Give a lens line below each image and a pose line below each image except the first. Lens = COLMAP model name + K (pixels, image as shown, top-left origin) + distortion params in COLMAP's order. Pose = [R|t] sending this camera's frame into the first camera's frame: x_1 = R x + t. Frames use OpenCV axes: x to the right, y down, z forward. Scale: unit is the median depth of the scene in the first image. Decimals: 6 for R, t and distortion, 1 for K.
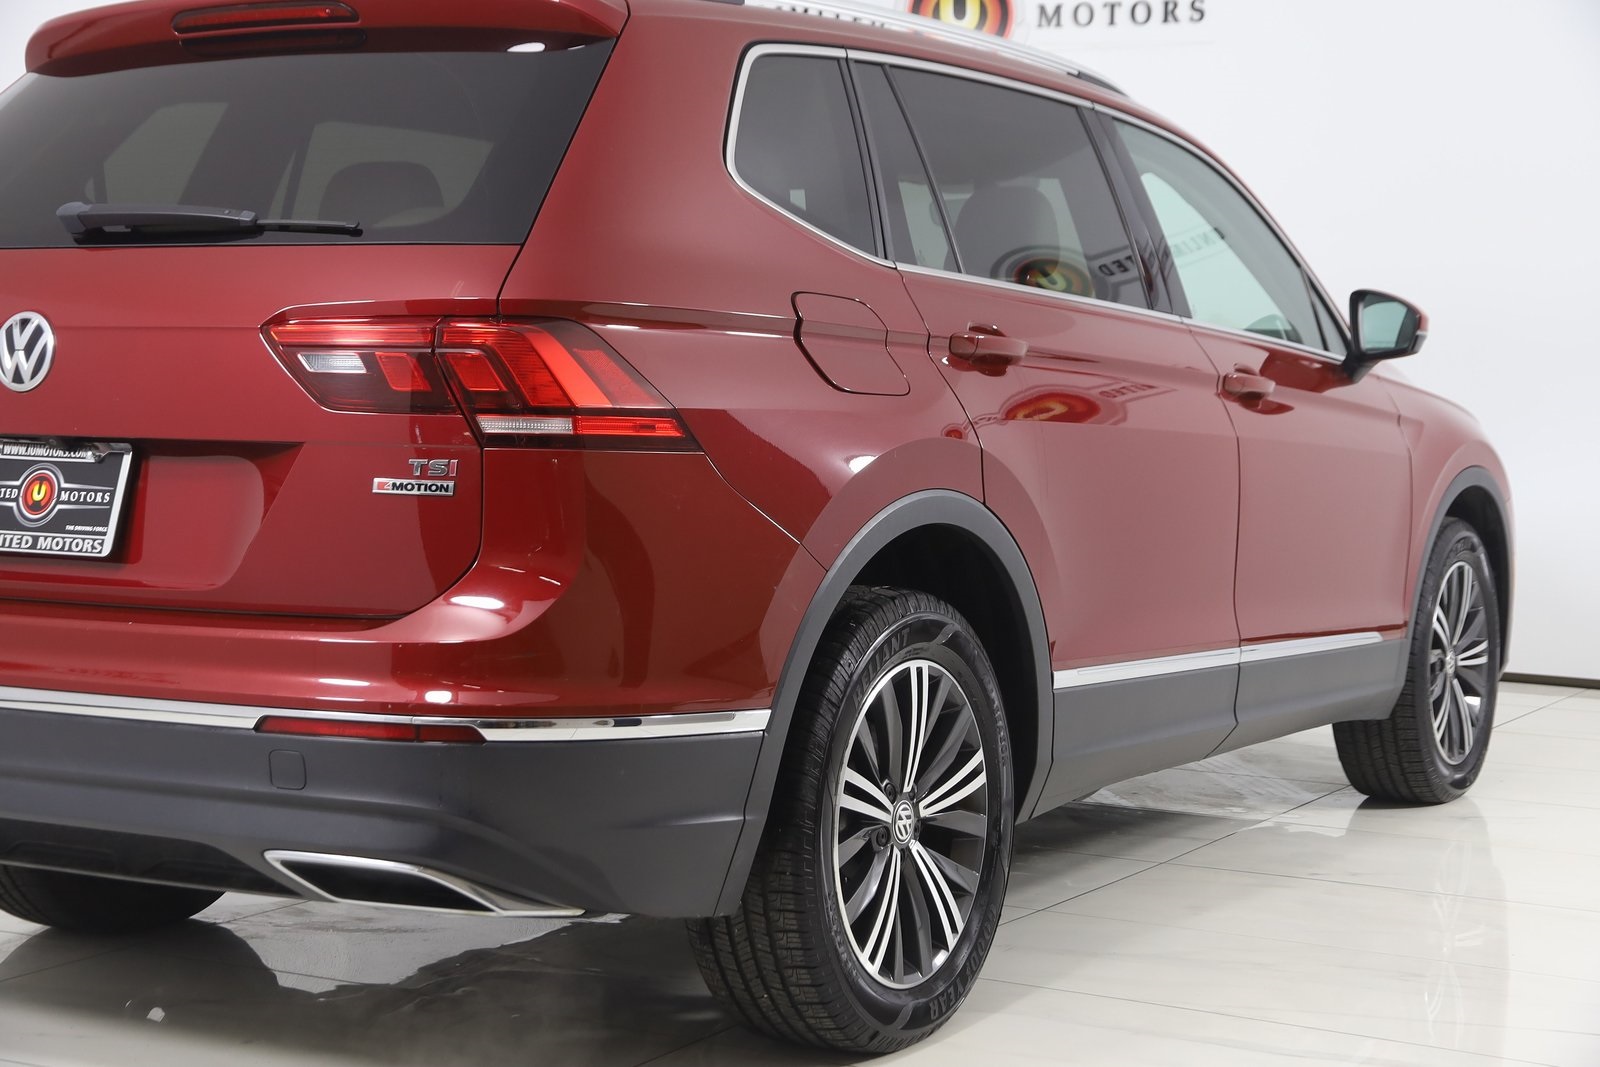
lens RADIAL K [[2631.1, 0, 800.0], [0, 2631.1, 533.5], [0, 0, 1]] dist [0.171080, 0.239361]
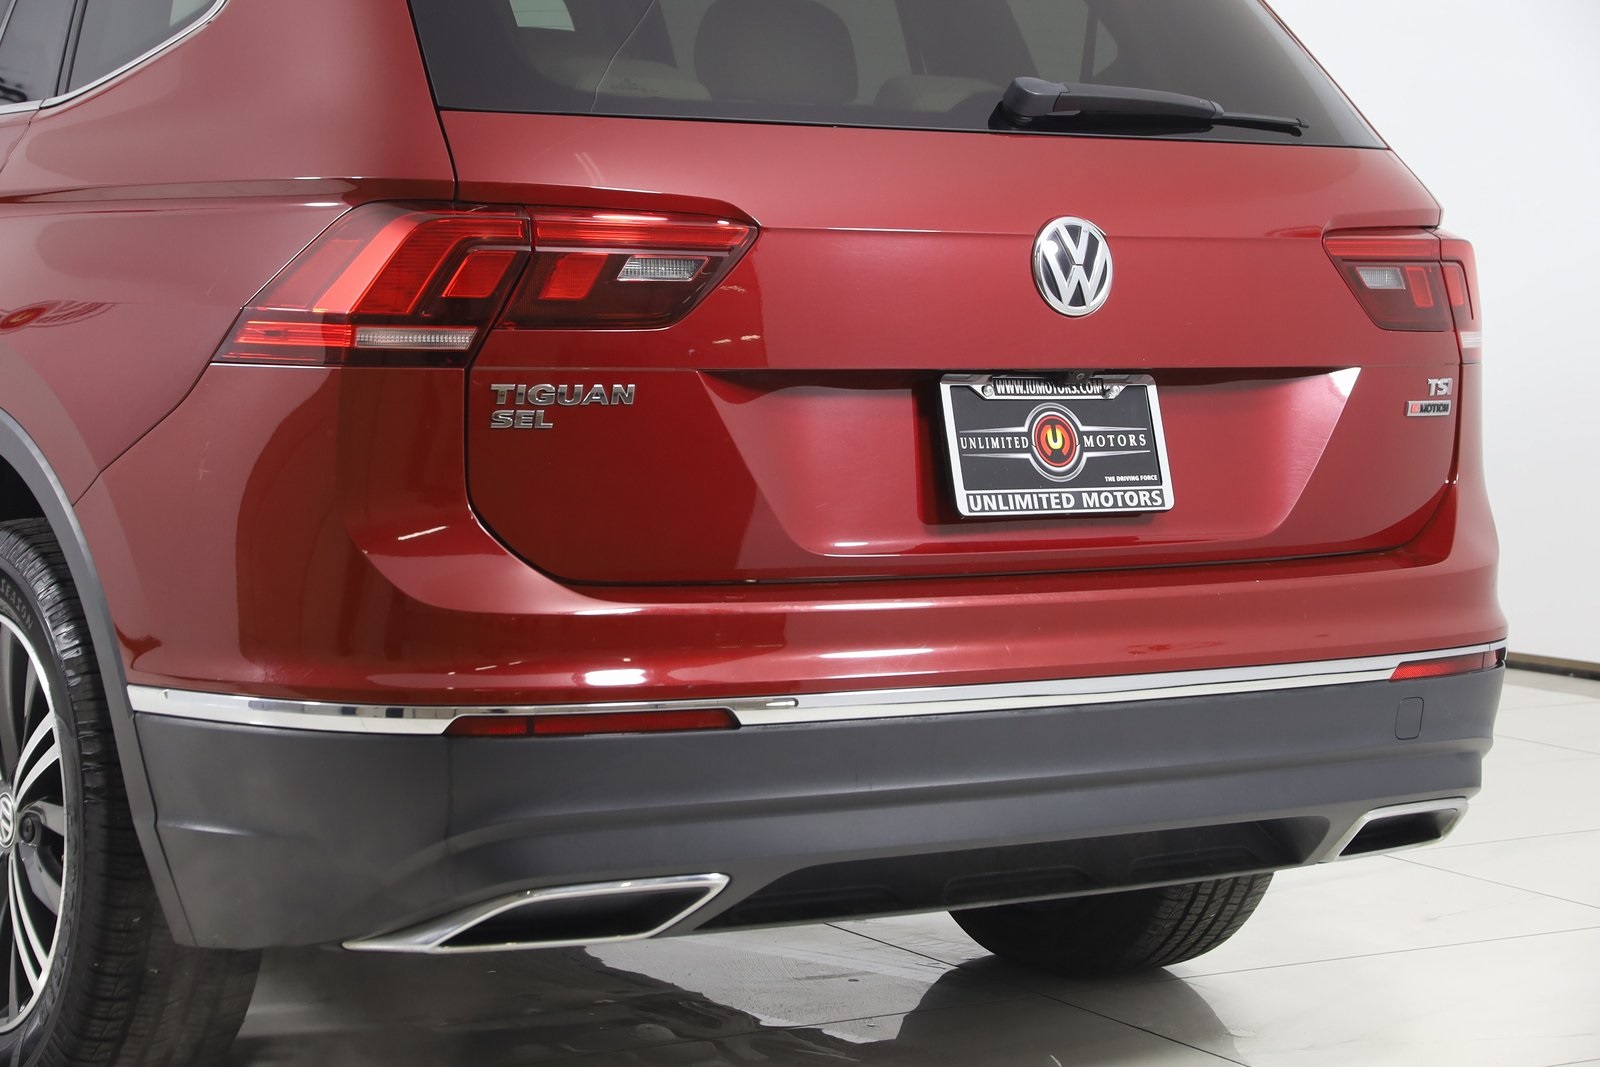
lens RADIAL K [[3439.1, 0, 800.0], [0, 3439.1, 533.5], [0, 0, 1]] dist [0.197366, 0.429718]
pose [[0.417207, -0.080186, 0.905267, -1.278135], [0.034867, 0.996779, 0.072223, -0.065623], [-0.908142, 0.001433, 0.418659, 0.637923]]
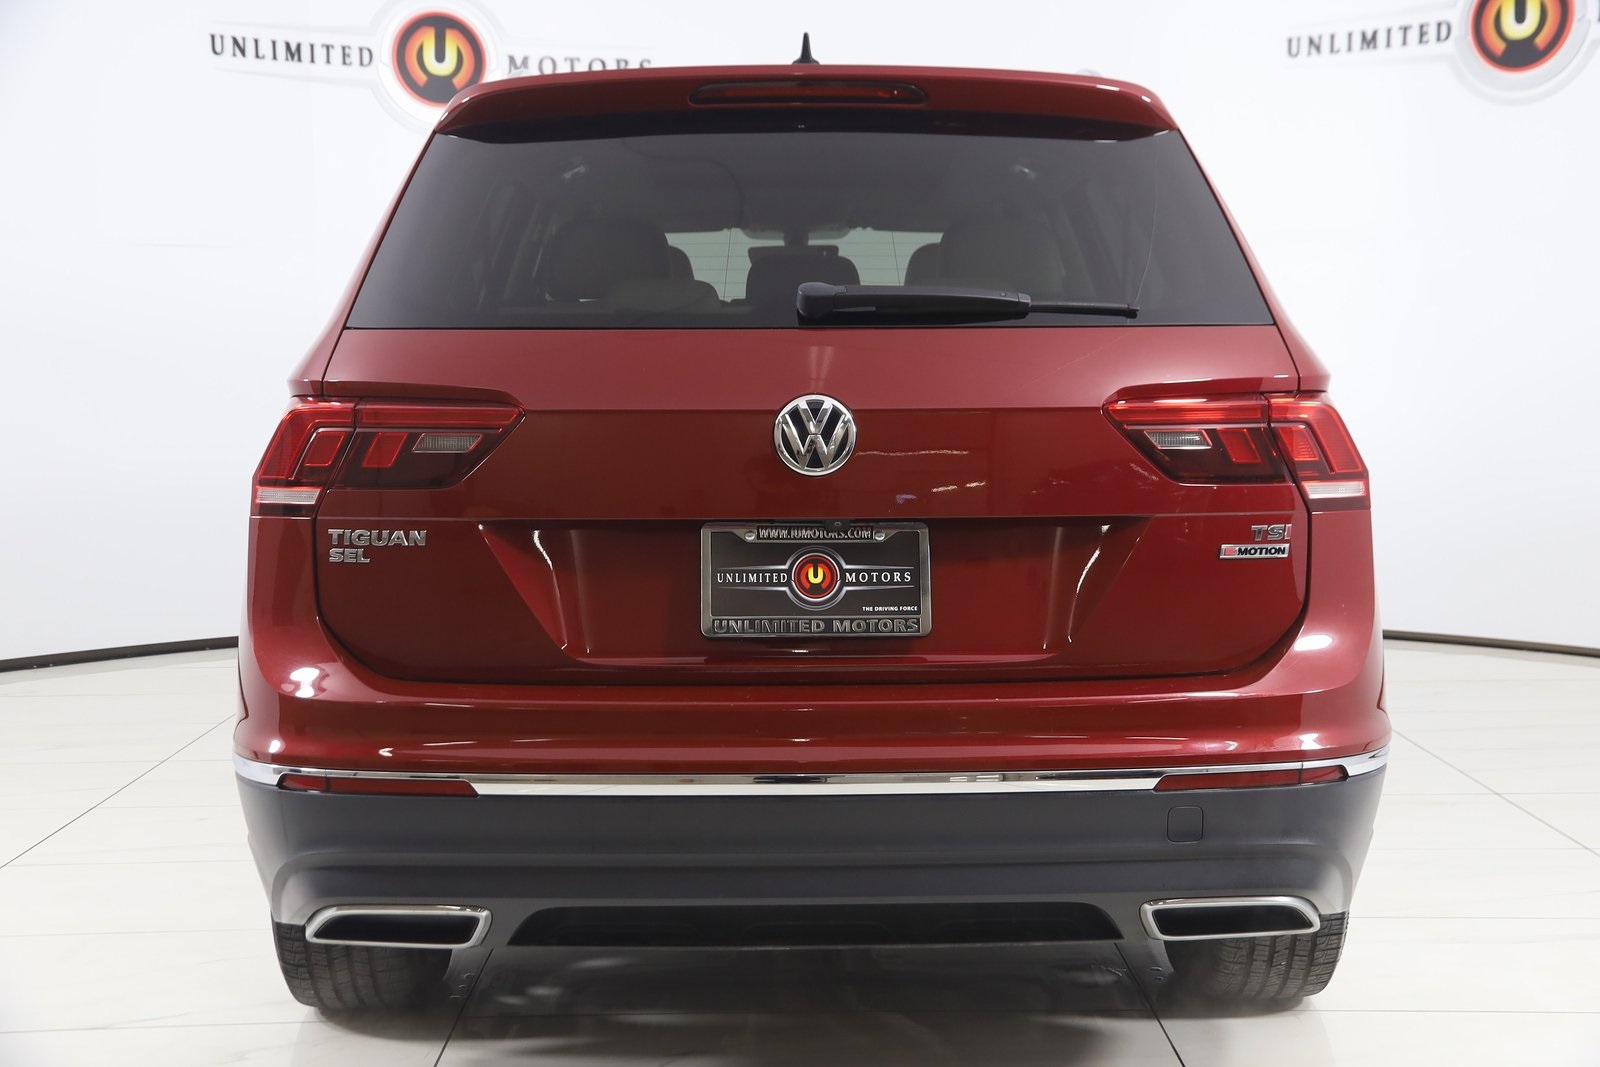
lens RADIAL K [[2180.8, 0, 800.0], [0, 2180.8, 533.5], [0, 0, 1]] dist [0.180843, -0.044839]
pose [[0.843409, -0.051624, 0.534787, -0.730451], [0.045027, 0.998663, 0.025391, -0.052290], [-0.535382, 0.002665, 0.844606, 0.318774]]
